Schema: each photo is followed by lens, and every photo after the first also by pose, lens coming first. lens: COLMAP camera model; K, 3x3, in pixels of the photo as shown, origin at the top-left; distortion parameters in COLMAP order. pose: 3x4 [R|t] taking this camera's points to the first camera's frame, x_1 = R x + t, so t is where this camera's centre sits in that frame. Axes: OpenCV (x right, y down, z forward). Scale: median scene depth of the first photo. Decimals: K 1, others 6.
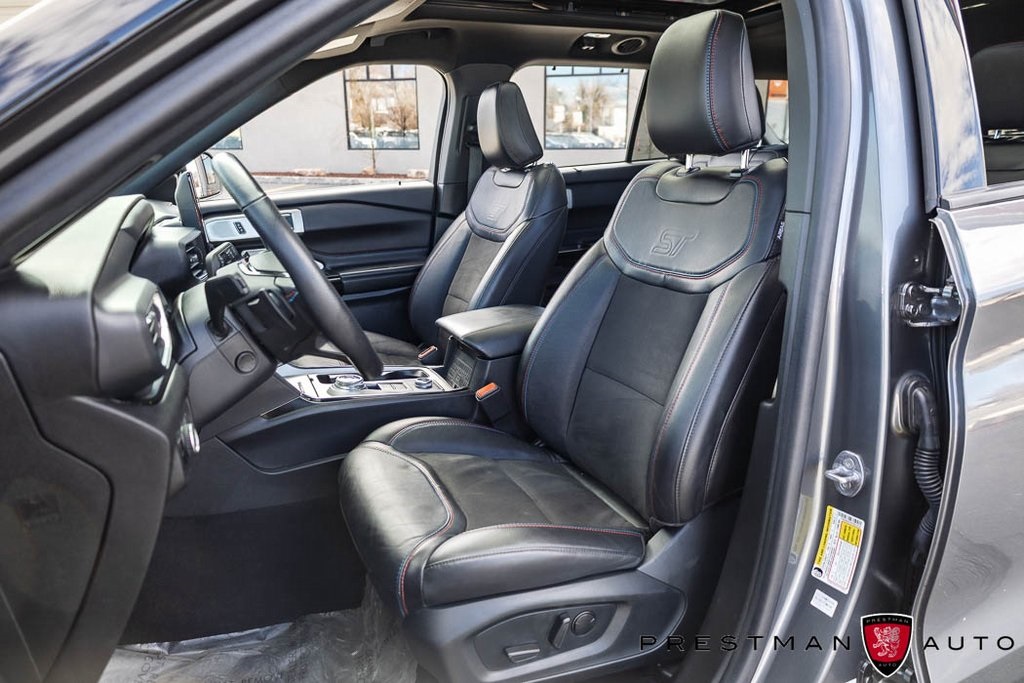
lens RADIAL K [[710.9, 0, 512.0], [0, 710.9, 341.5], [0, 0, 1]] dist [0.021874, 0.001948]
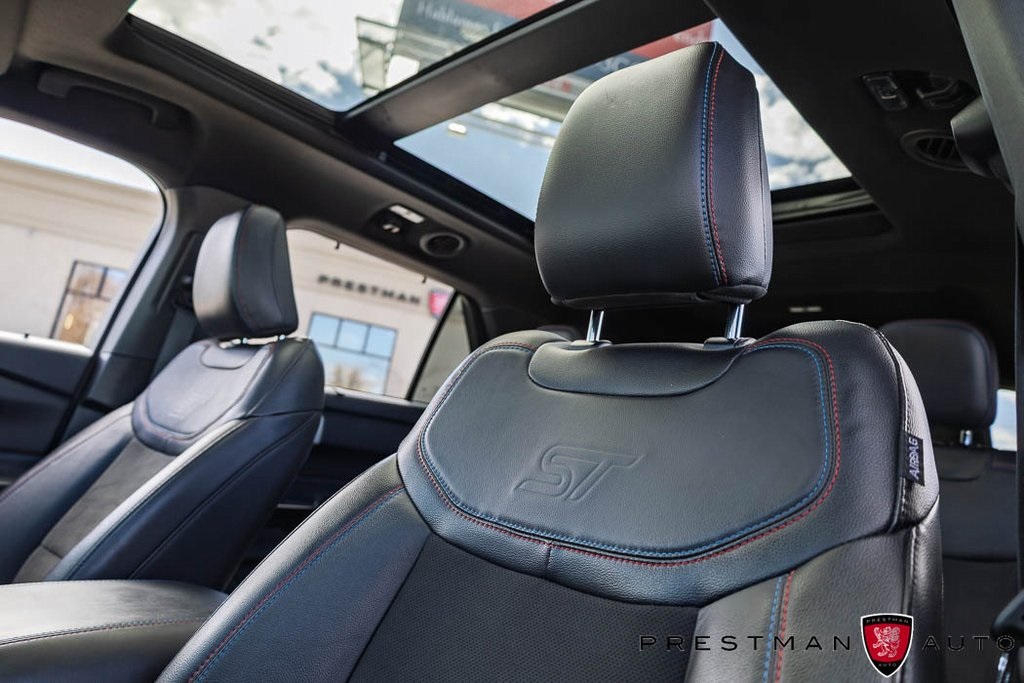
lens RADIAL K [[710.9, 0, 512.0], [0, 710.9, 341.5], [0, 0, 1]] dist [0.021874, 0.001948]
pose [[0.919022, 0.243360, 0.310119, 0.025897], [-0.099006, 0.903971, -0.415975, -0.018679], [-0.381570, 0.351586, 0.854863, 0.412383]]
